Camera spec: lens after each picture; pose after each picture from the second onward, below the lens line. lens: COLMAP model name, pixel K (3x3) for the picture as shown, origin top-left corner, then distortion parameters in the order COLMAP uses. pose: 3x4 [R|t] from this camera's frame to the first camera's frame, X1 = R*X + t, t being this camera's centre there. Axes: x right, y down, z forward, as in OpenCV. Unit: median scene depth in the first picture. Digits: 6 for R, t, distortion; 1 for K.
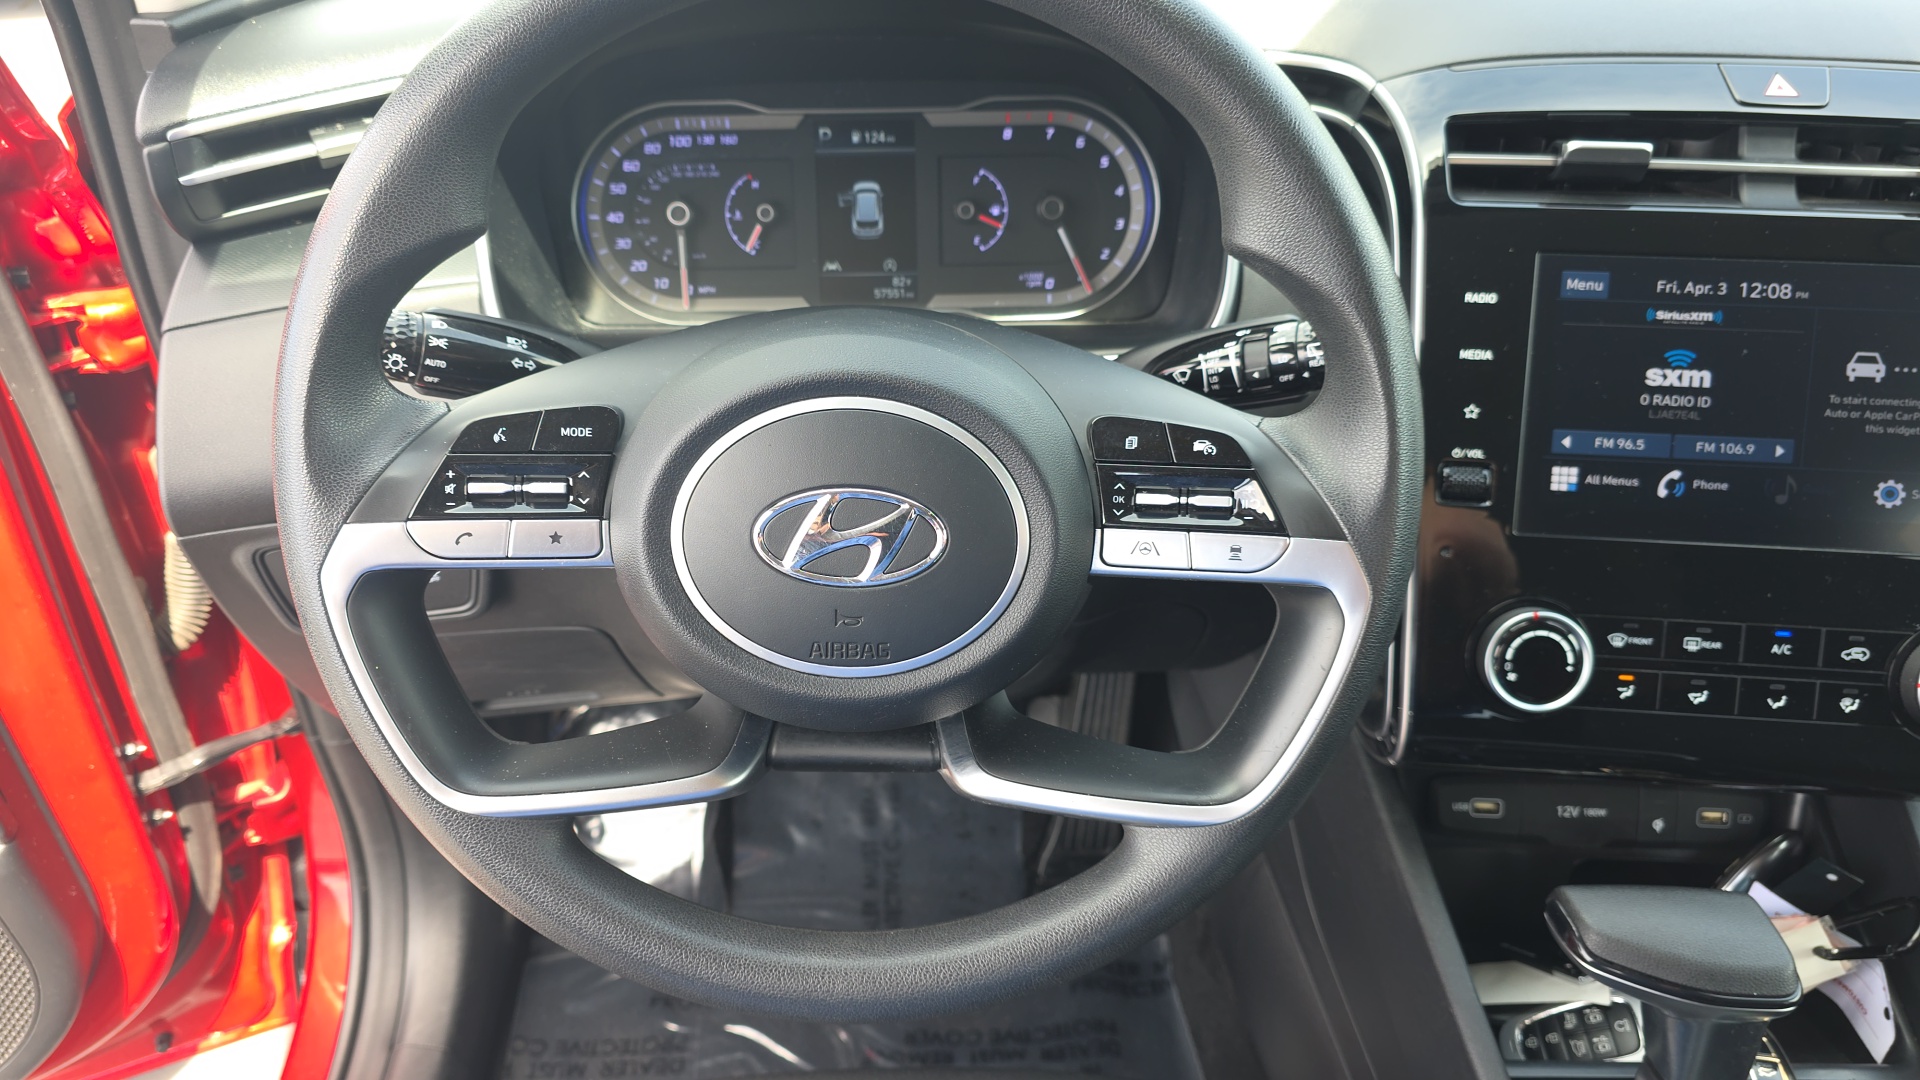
lens RADIAL K [[1334.1, 0, 936.7], [0, 1334.1, 543.2], [0, 0, 1]] dist [0.046539, -0.058593]
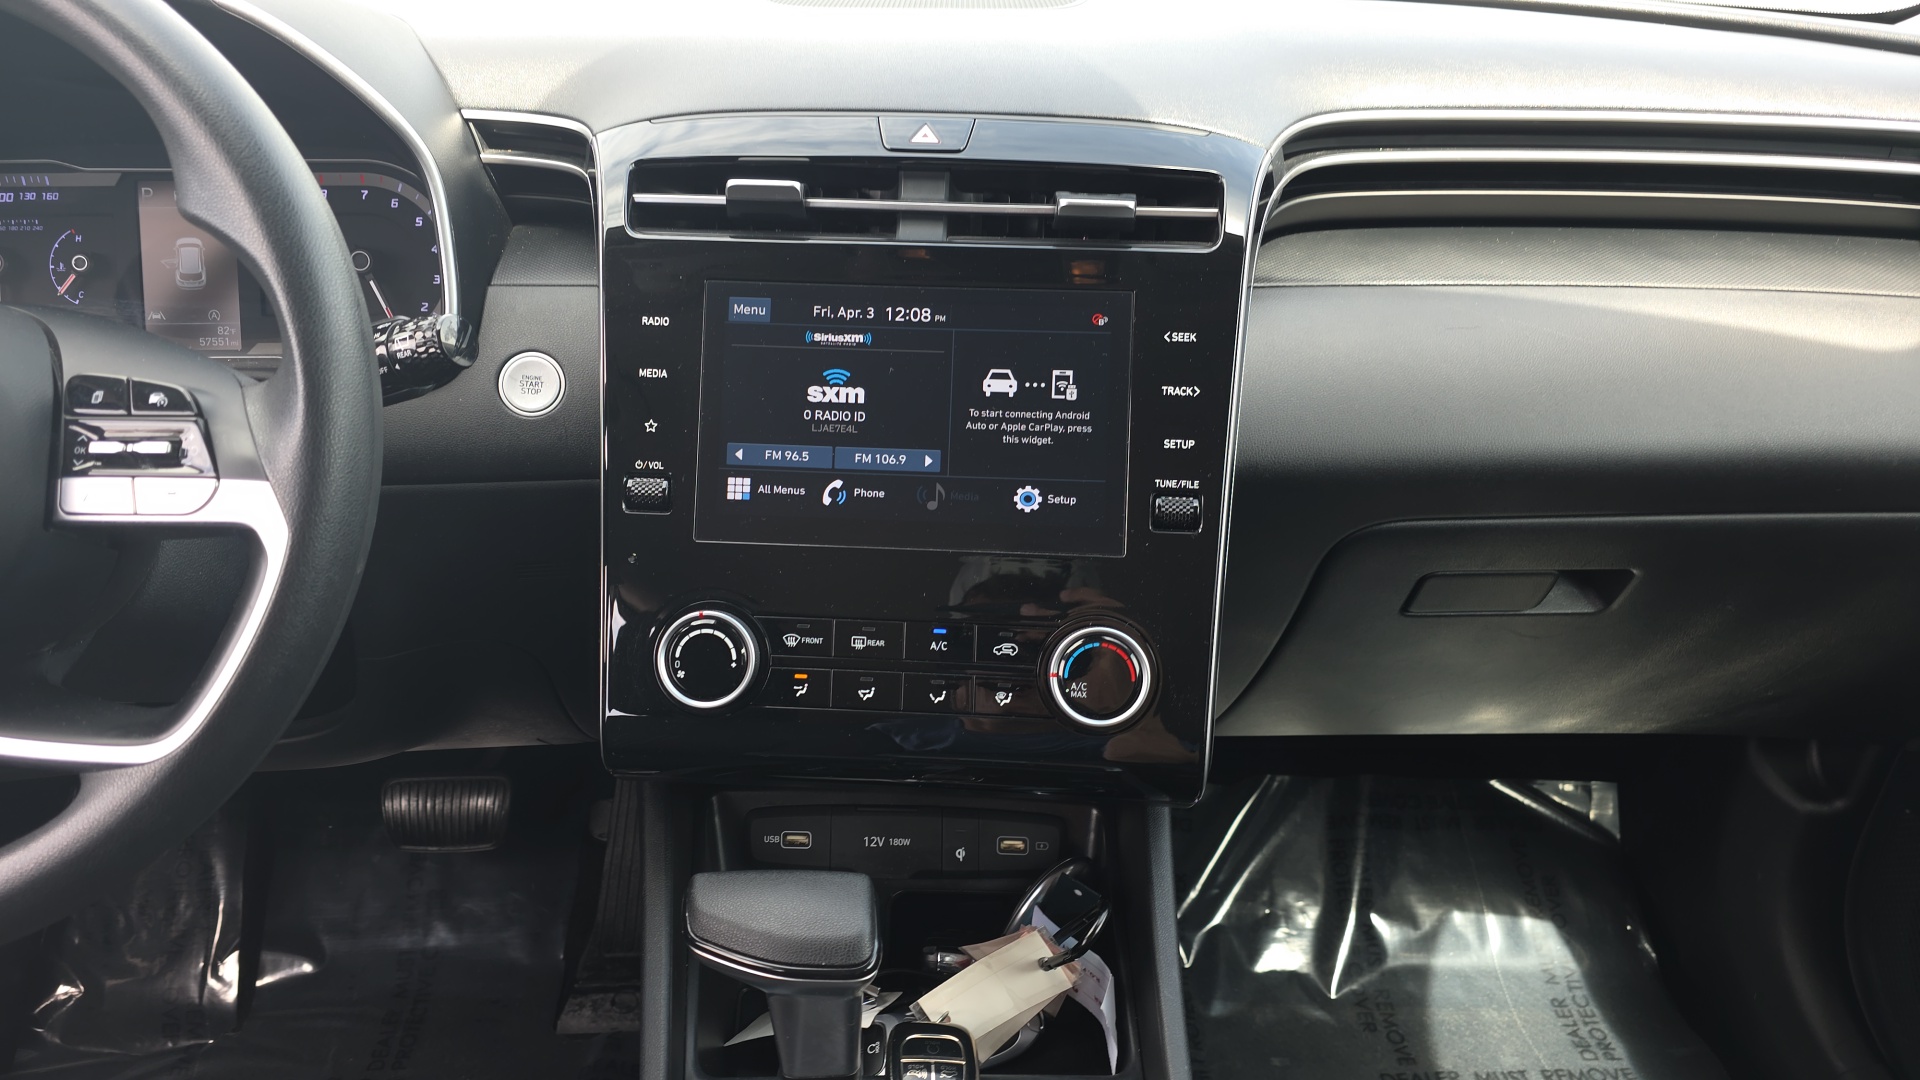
lens RADIAL K [[1304.3, 0, 901.7], [0, 1304.3, 558.2], [0, 0, 1]] dist [0.082598, -0.107700]
pose [[0.998885, -0.001836, 0.047166, 0.546859], [0.008005, 0.991359, -0.130935, 0.143055], [-0.046518, 0.131166, 0.990268, -0.022275]]
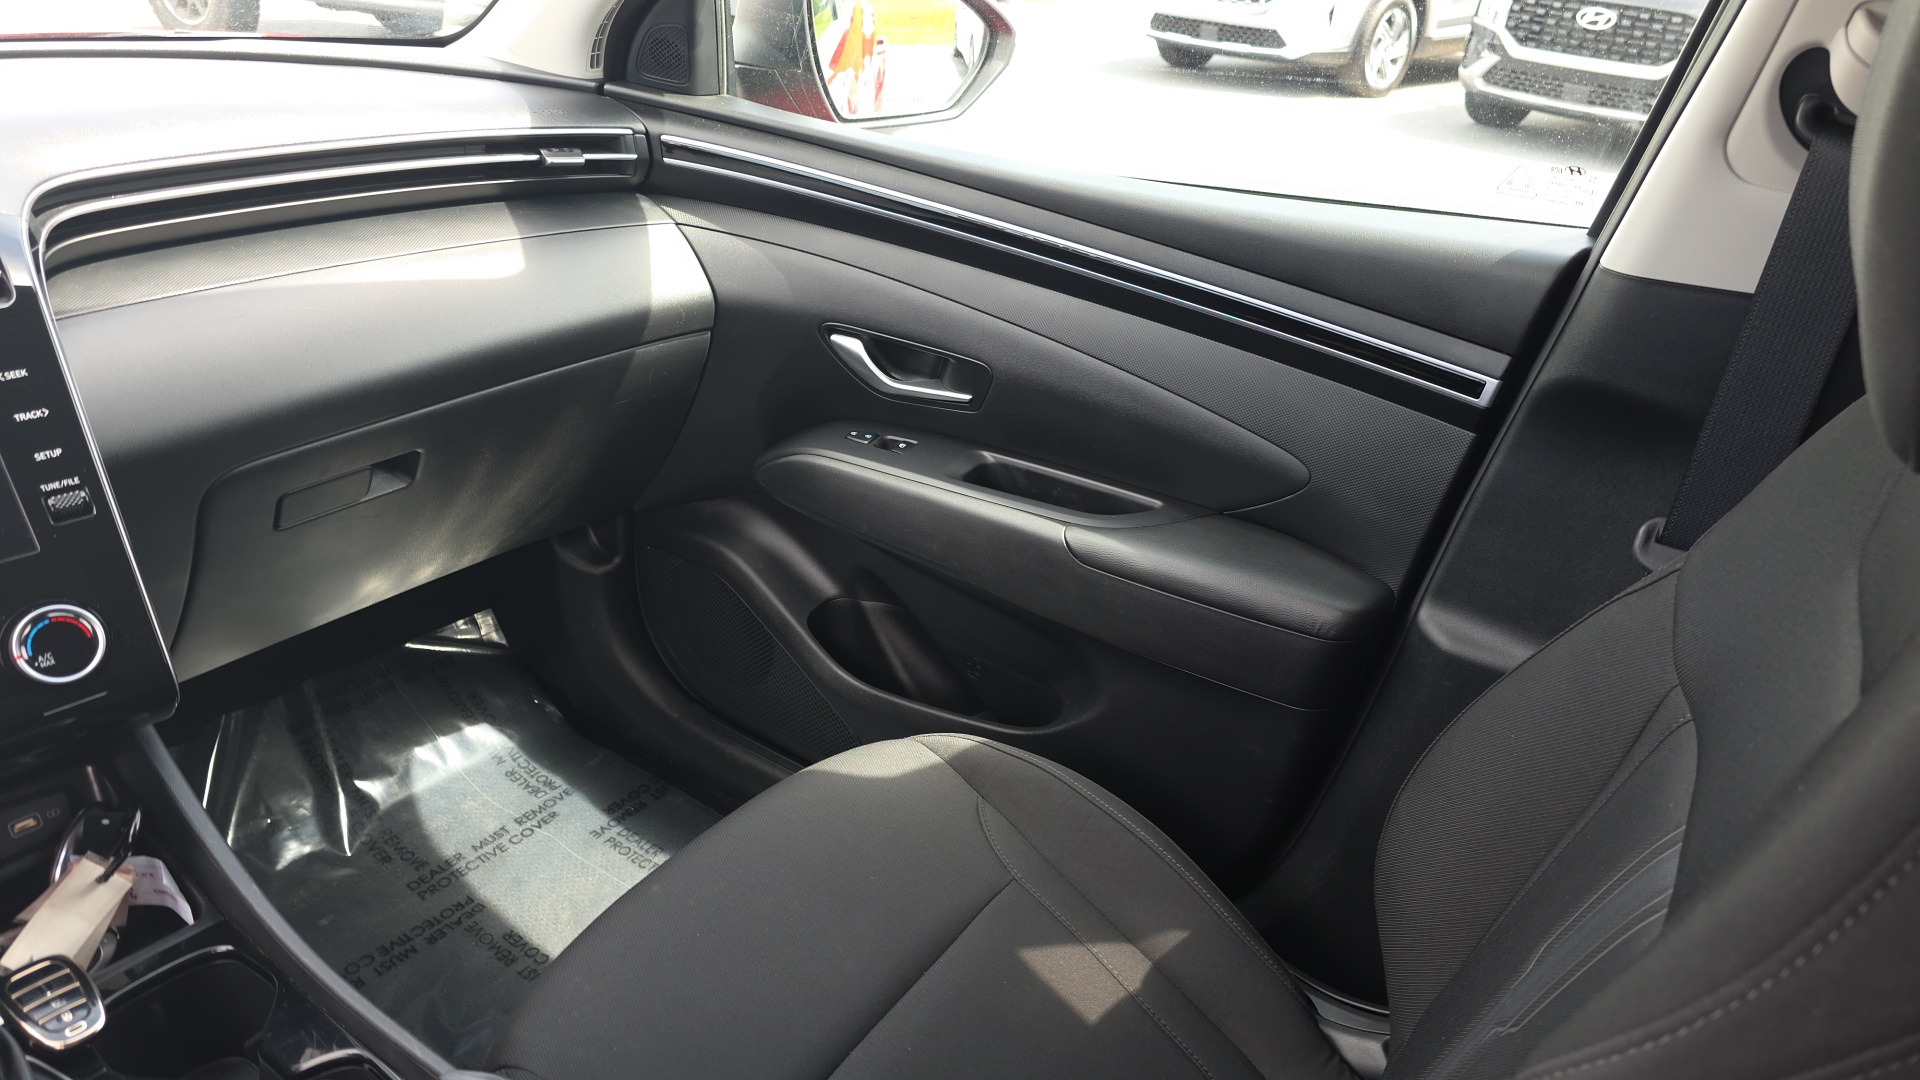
lens RADIAL K [[1293.2, 0, 966.8], [0, 1293.2, 540.9], [0, 0, 1]] dist [0.060113, -0.066855]
pose [[0.572125, -0.331411, 0.750227, 0.325867], [0.403848, 0.909983, 0.094008, 0.248777], [-0.713849, 0.249193, 0.654464, -0.521944]]
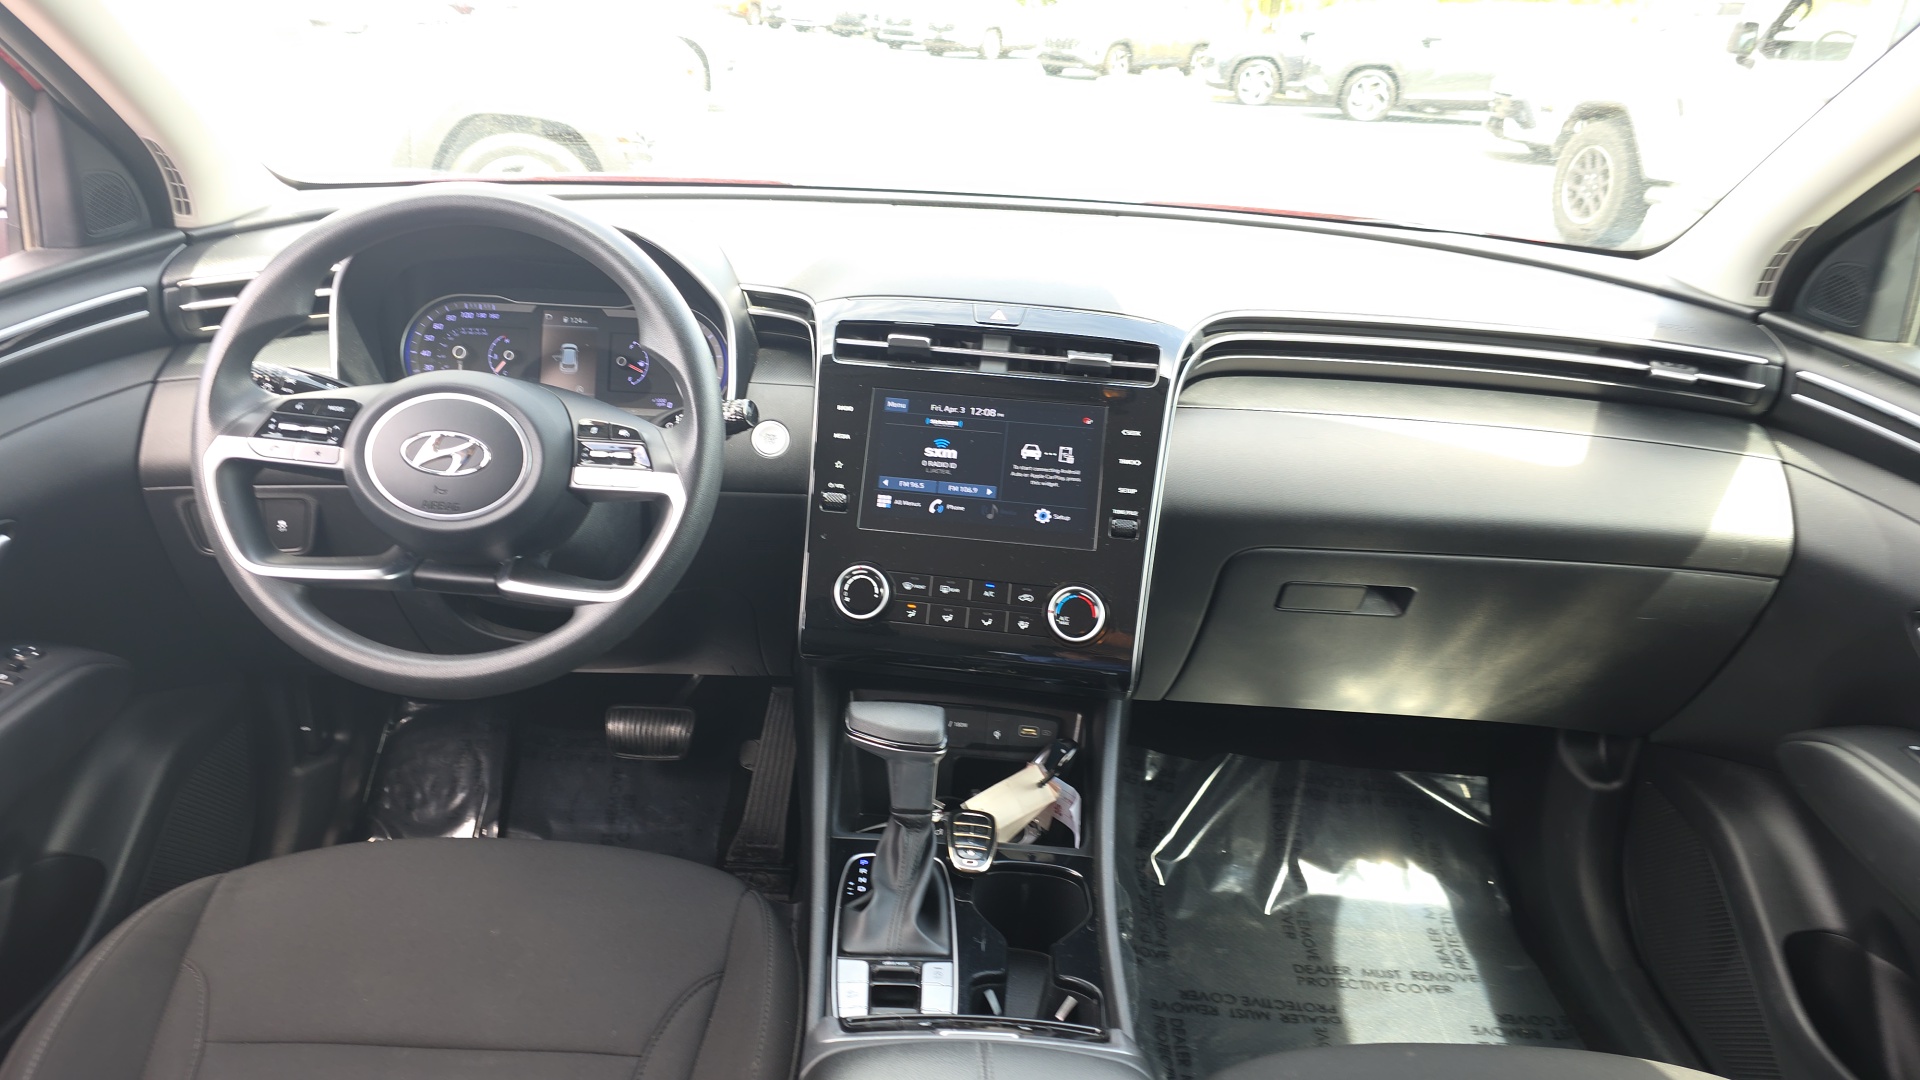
lens RADIAL K [[1287.0, 0, 940.5], [0, 1287.0, 522.7], [0, 0, 1]] dist [0.097248, -0.147008]
pose [[0.997987, 0.062543, 0.010522, 0.530129], [-0.058700, 0.973696, -0.220162, 0.384156], [-0.024015, 0.219101, 0.975407, -0.796870]]
